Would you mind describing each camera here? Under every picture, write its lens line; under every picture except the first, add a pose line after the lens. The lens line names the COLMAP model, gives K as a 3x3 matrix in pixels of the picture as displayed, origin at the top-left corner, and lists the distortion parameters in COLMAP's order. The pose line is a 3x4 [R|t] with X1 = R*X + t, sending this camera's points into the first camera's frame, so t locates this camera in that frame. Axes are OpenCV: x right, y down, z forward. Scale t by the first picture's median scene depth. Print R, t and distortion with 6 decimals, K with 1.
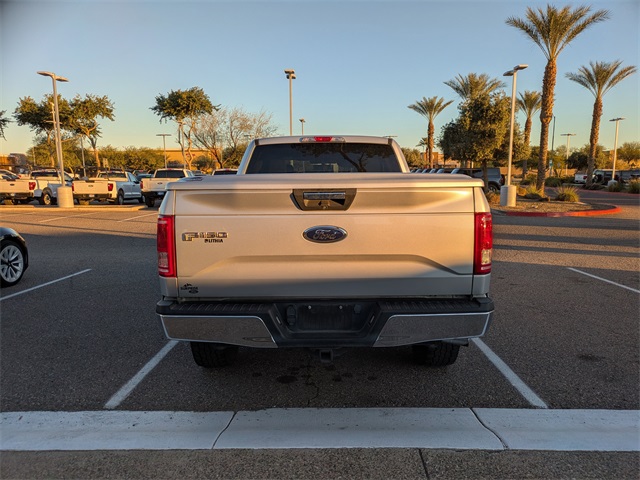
lens RADIAL K [[477.2, 0, 320.0], [0, 477.2, 240.0], [0, 0, 1]] dist [0.029360, -0.010553]
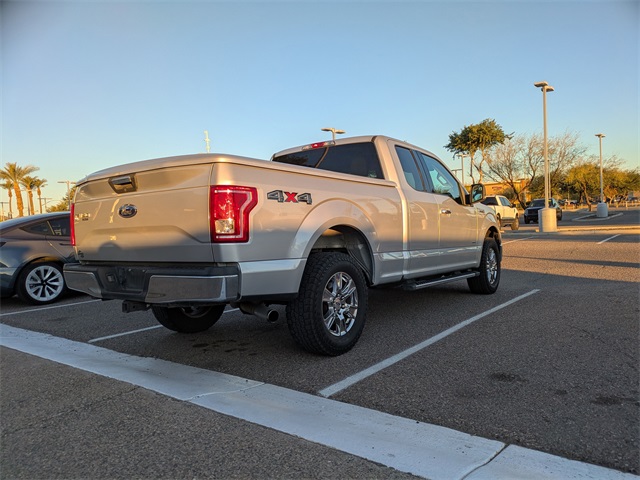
lens RADIAL K [[477.2, 0, 320.0], [0, 477.2, 240.0], [0, 0, 1]] dist [0.029360, -0.010553]
pose [[0.791402, -0.012356, -0.611171, 0.823769], [-0.033969, 0.997362, -0.064150, 0.088954], [0.610351, 0.071529, 0.788895, 0.205446]]
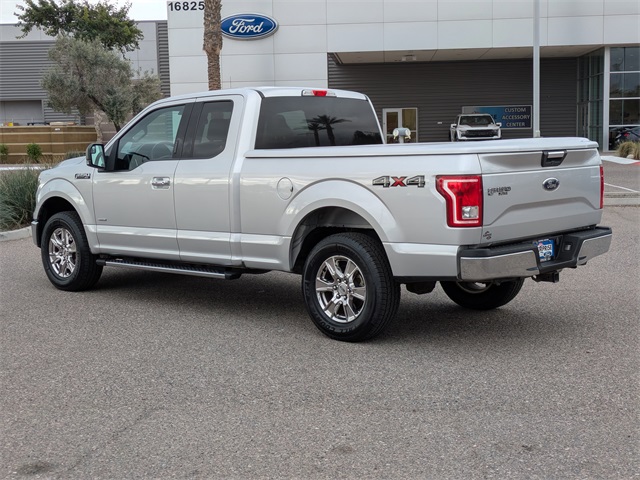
lens RADIAL K [[964.0, 0, 320.0], [0, 964.0, 240.0], [0, 0, 1]] dist [0.030970, -0.000502]
pose [[0.676384, -0.082386, 0.731927, -1.630744], [0.087253, 0.995690, 0.031444, 0.000912], [-0.731363, 0.042594, 0.680657, -0.234347]]
